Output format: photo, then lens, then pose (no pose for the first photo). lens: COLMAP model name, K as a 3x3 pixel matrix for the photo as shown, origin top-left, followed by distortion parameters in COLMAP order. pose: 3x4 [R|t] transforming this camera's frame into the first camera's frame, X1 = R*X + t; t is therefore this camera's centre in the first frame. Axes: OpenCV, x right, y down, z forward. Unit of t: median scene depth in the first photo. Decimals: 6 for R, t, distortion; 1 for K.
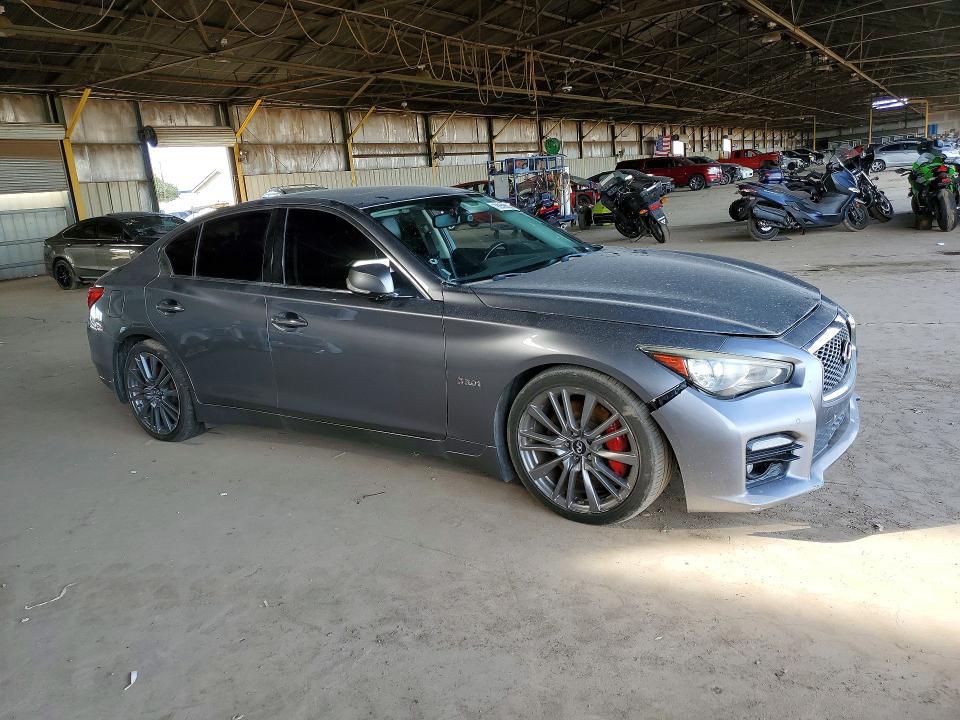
lens RADIAL K [[755.6, 0, 480.0], [0, 755.6, 360.0], [0, 0, 1]] dist [0.024410, -0.001054]
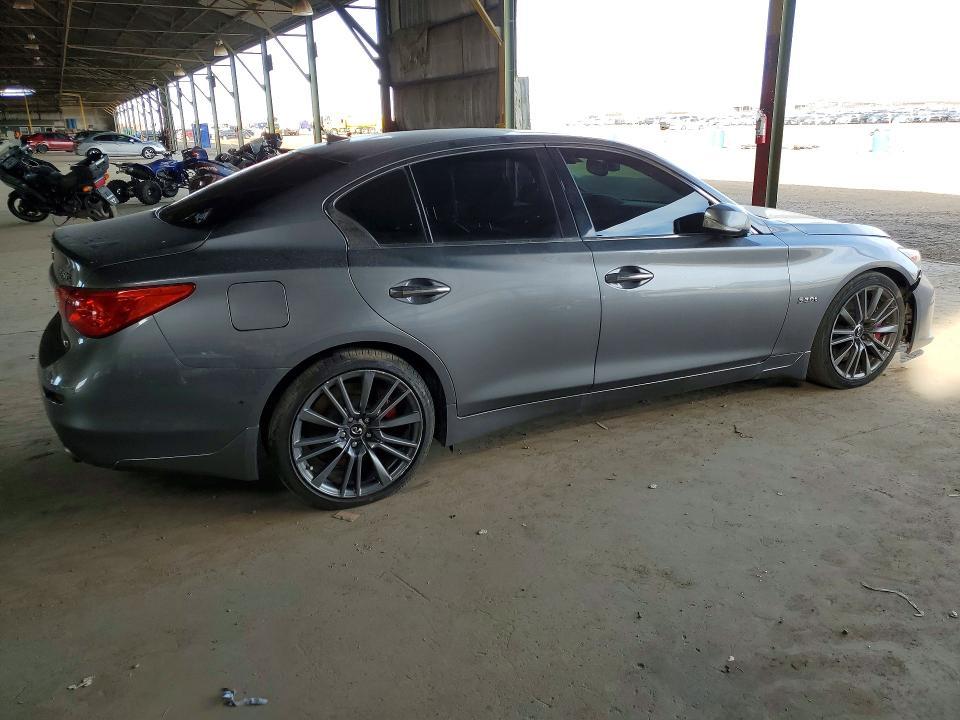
lens RADIAL K [[755.6, 0, 480.0], [0, 755.6, 360.0], [0, 0, 1]] dist [0.024410, -0.001054]
pose [[0.462828, -0.180256, 0.867927, -0.753495], [0.177228, 0.978155, 0.108641, -0.056699], [-0.868551, 0.103539, 0.484664, 0.511251]]
